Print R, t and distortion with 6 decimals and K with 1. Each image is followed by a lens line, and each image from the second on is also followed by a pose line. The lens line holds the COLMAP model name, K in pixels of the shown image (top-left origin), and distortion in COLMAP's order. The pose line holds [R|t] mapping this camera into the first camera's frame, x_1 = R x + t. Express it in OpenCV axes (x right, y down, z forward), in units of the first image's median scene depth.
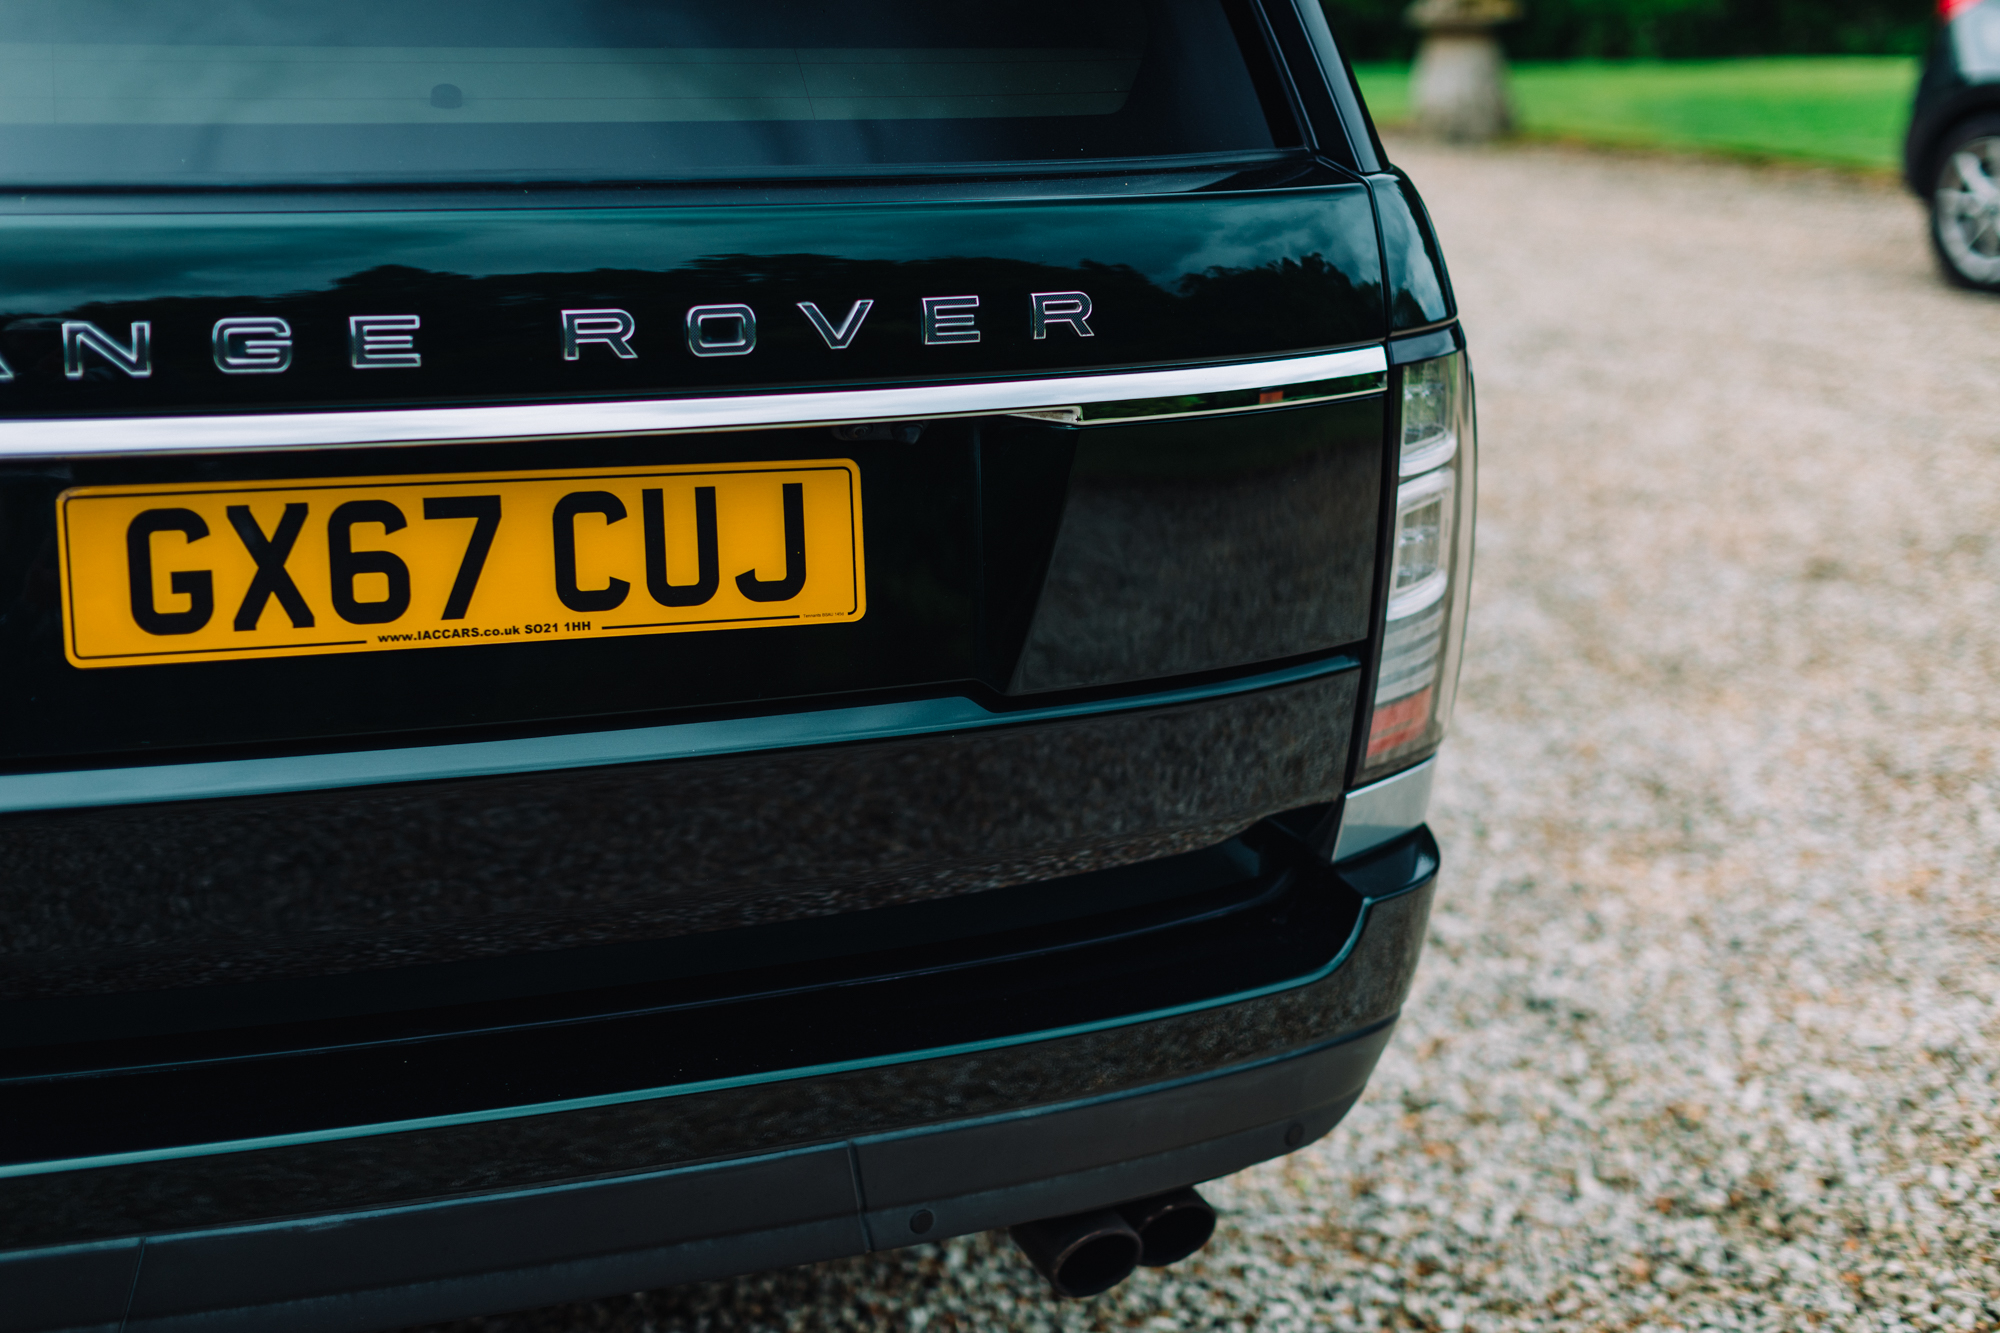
lens RADIAL K [[2914.0, 0, 1005.3], [0, 2914.0, 659.6], [0, 0, 1]] dist [0.013170, 0.000000]
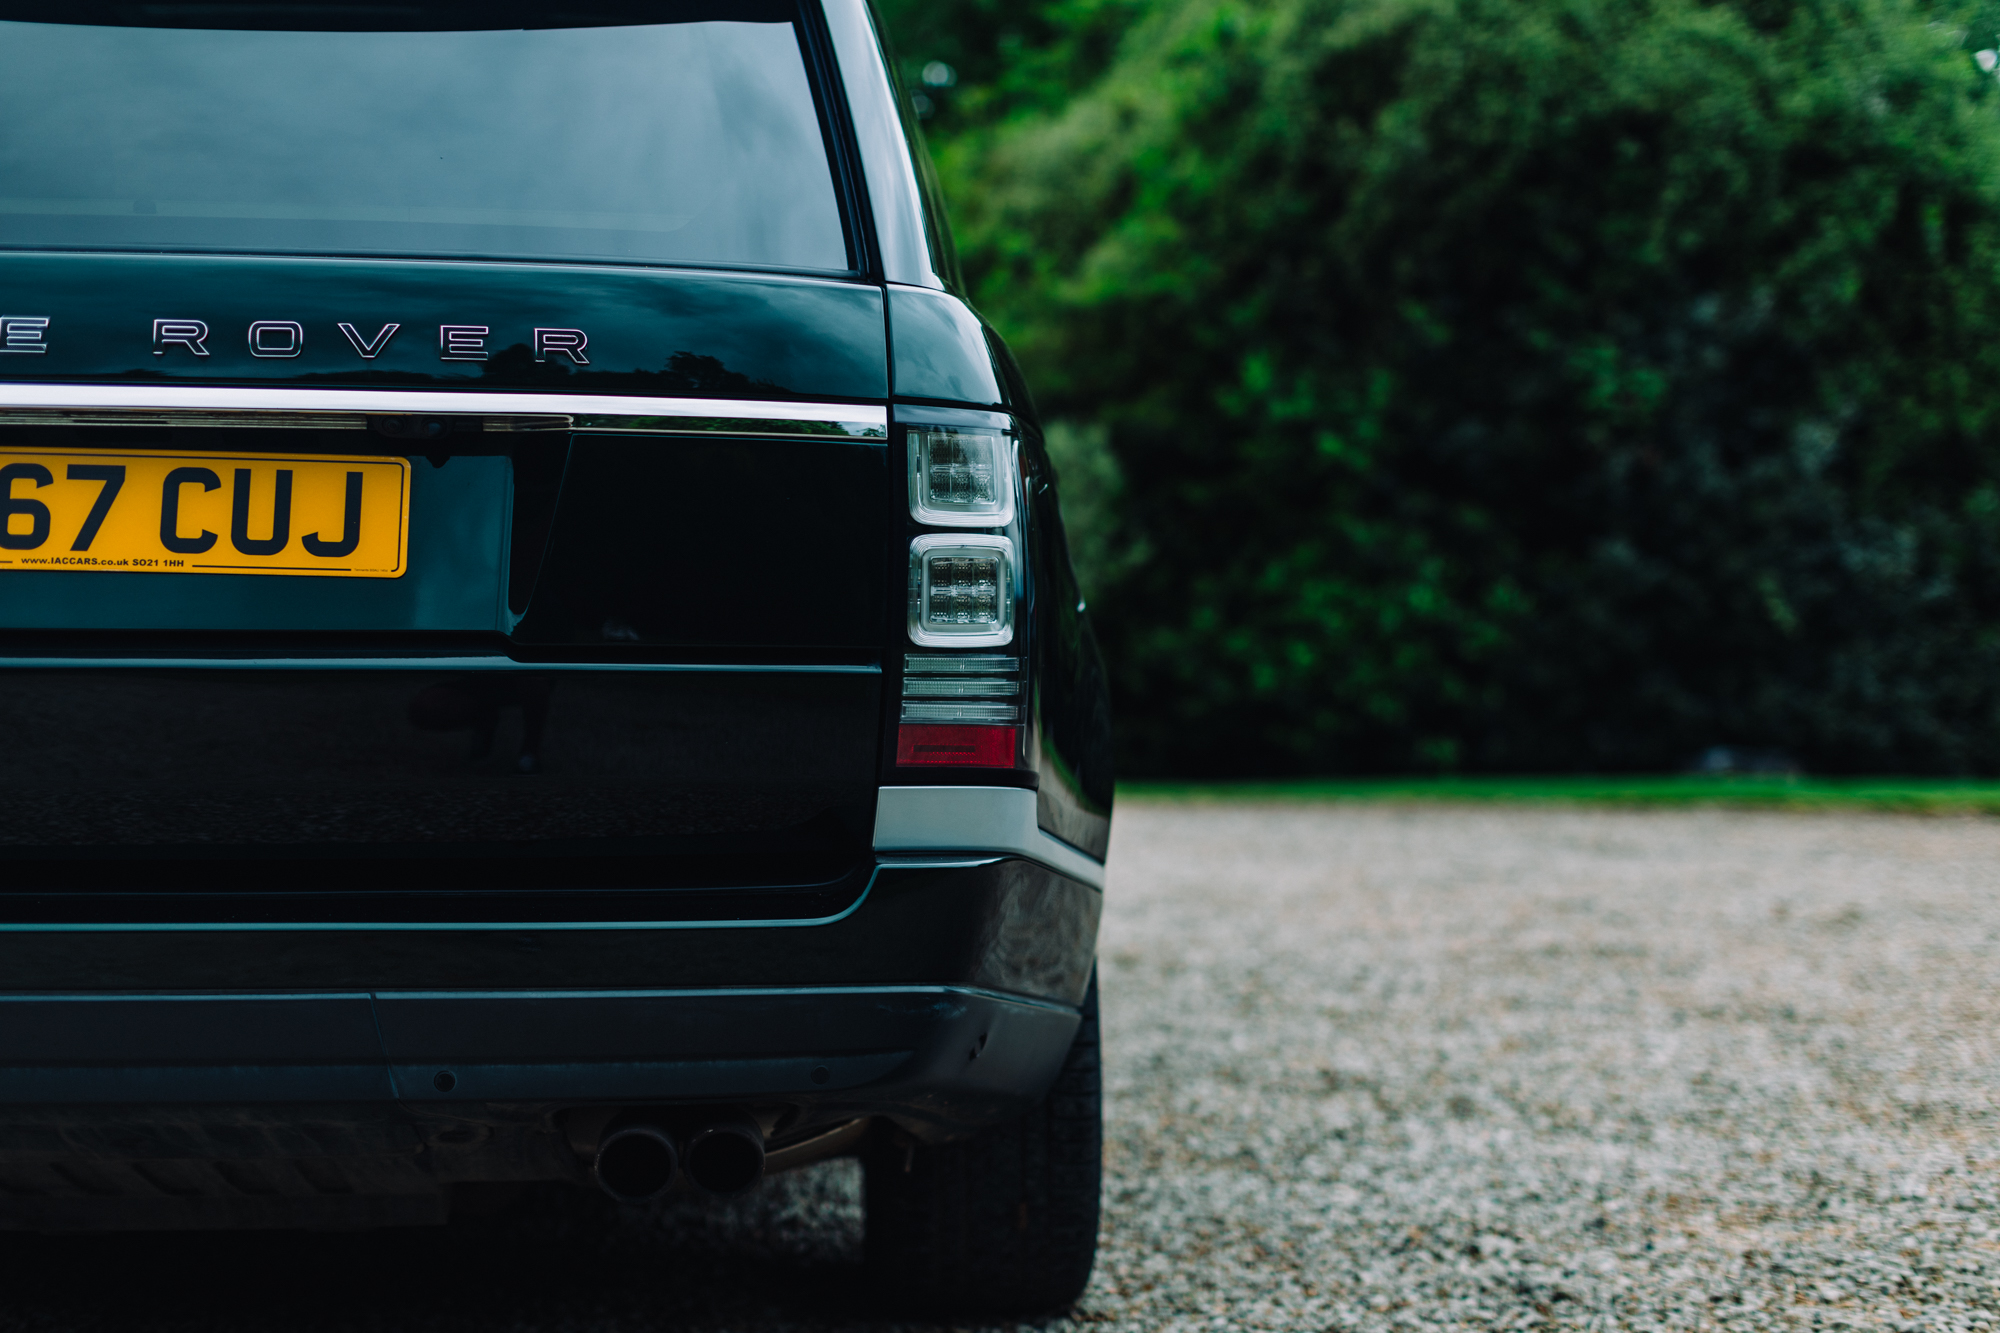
lens RADIAL K [[2914.0, 0, 1014.7], [0, 2914.0, 656.1], [0, 0, 1]] dist [0.013170, 0.000000]
pose [[0.957770, -0.021992, -0.286692, 0.623366], [-0.056532, 0.963207, -0.262746, 0.369740], [0.281922, 0.267858, 0.921288, -0.118295]]
